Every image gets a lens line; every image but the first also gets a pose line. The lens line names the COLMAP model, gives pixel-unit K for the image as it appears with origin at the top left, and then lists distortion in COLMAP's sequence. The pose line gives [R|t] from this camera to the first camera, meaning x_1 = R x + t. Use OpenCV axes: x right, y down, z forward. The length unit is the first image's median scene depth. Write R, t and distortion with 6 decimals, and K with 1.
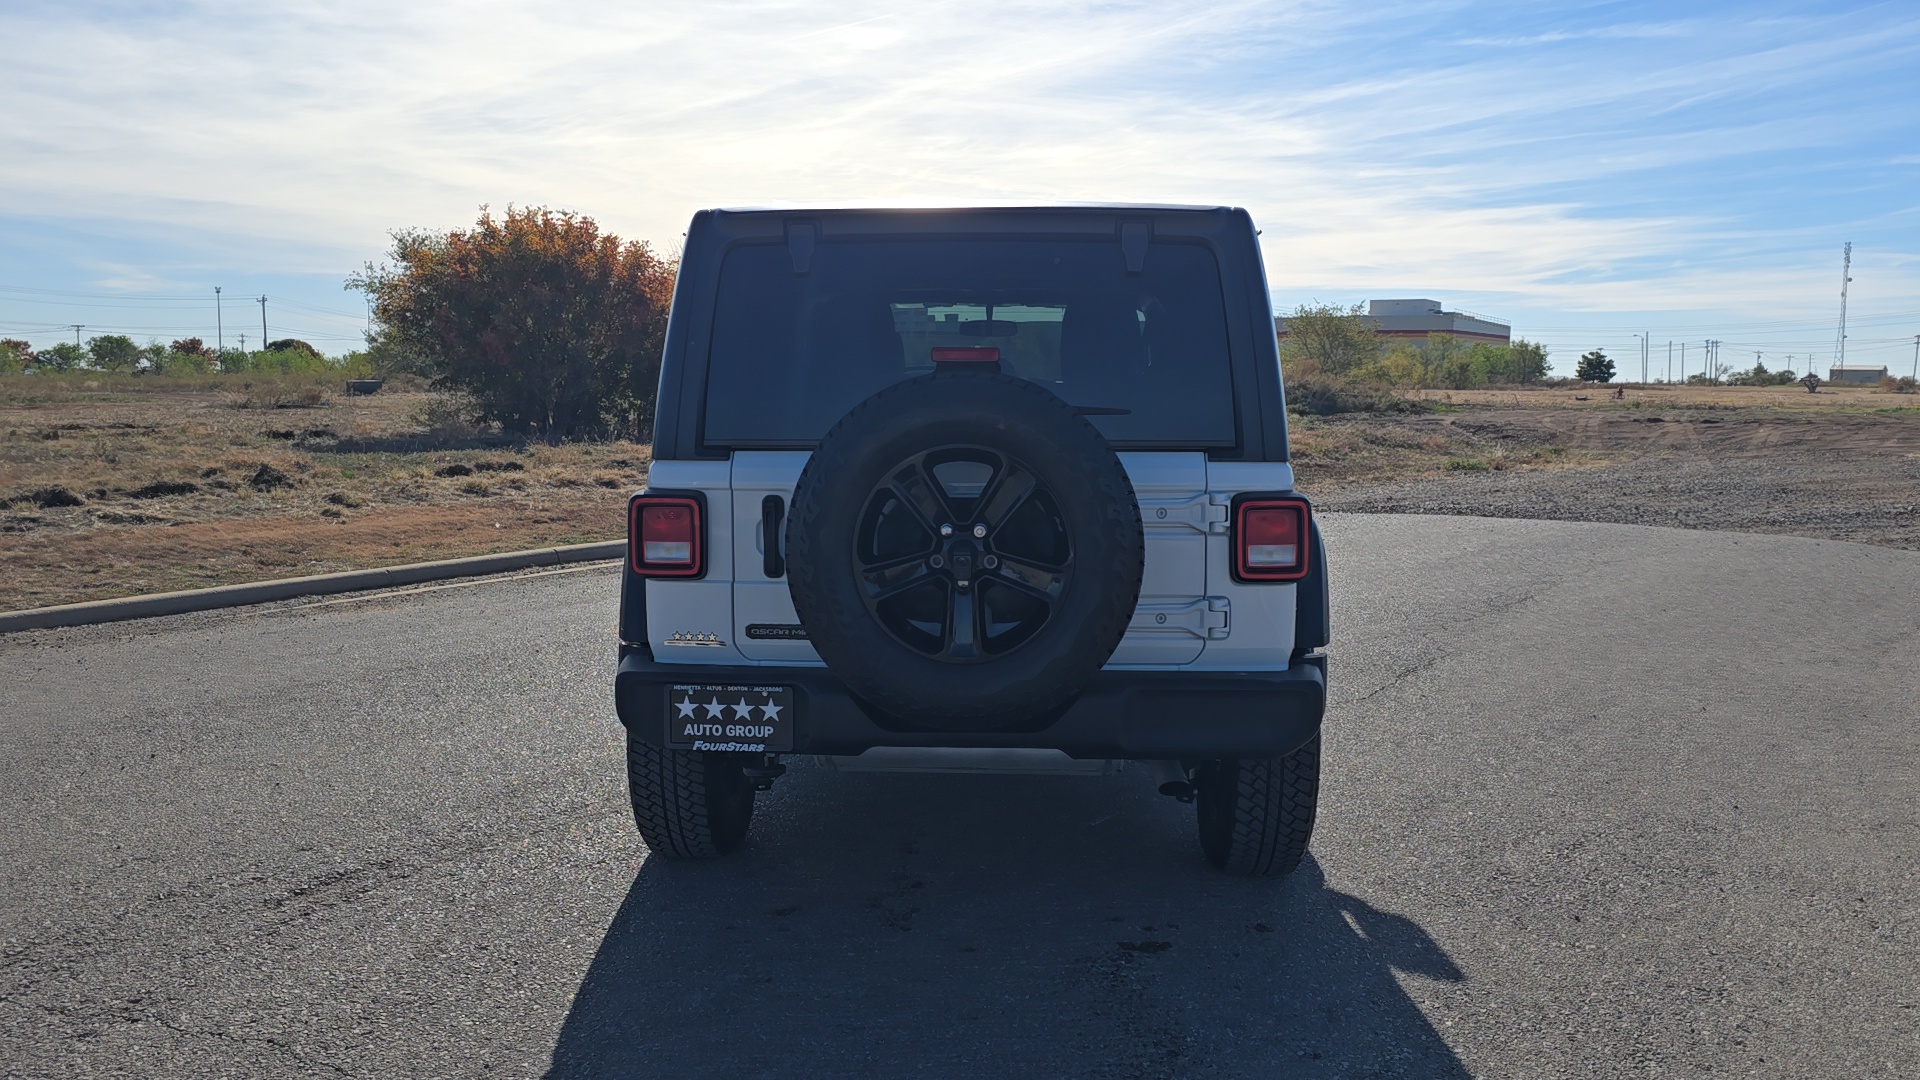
lens RADIAL K [[1580.6, 0, 947.4], [0, 1580.6, 547.9], [0, 0, 1]] dist [-0.000223, -0.006147]
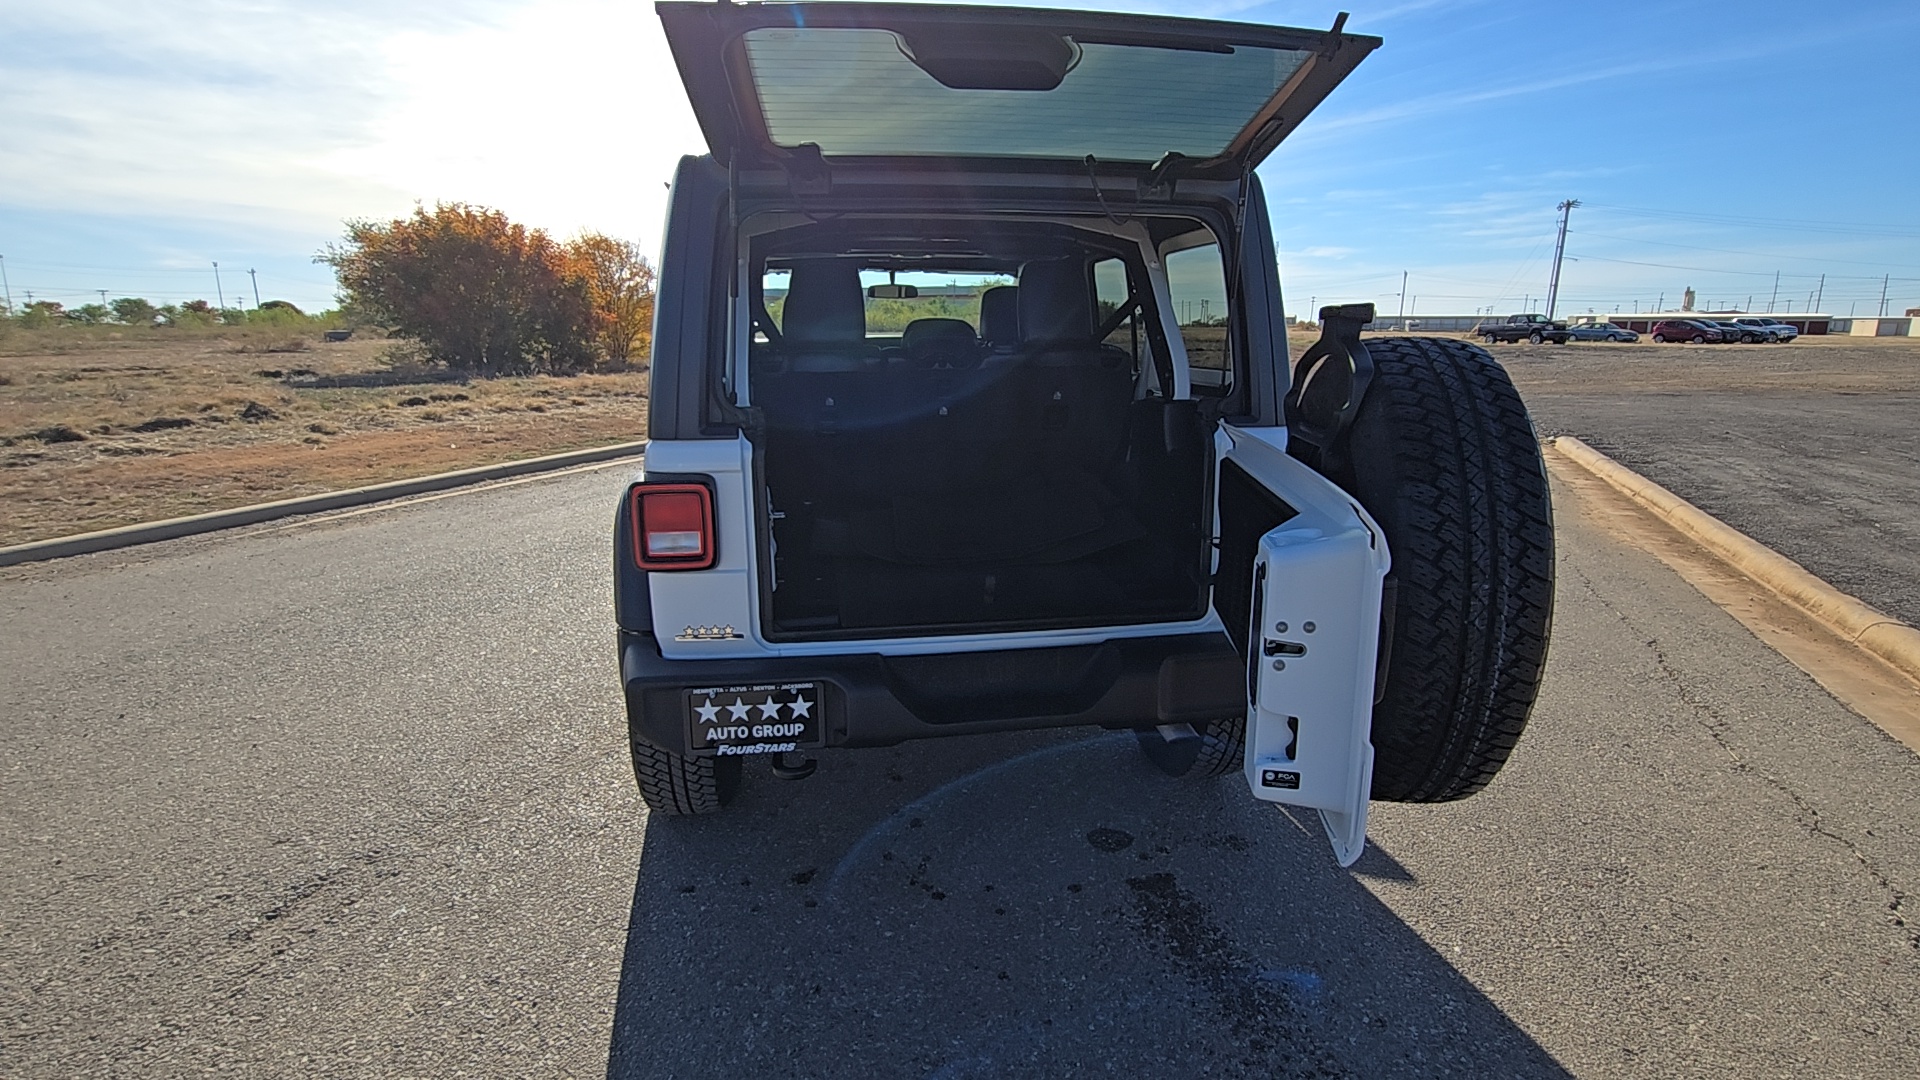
lens RADIAL K [[971.4, 0, 955.9], [0, 971.4, 561.7], [0, 0, 1]] dist [-0.003543, 0.001176]
pose [[0.979805, -0.053453, 0.192680, -0.035572], [0.027557, 0.990509, 0.134655, -0.016142], [-0.198049, -0.126626, 0.971979, 0.120316]]
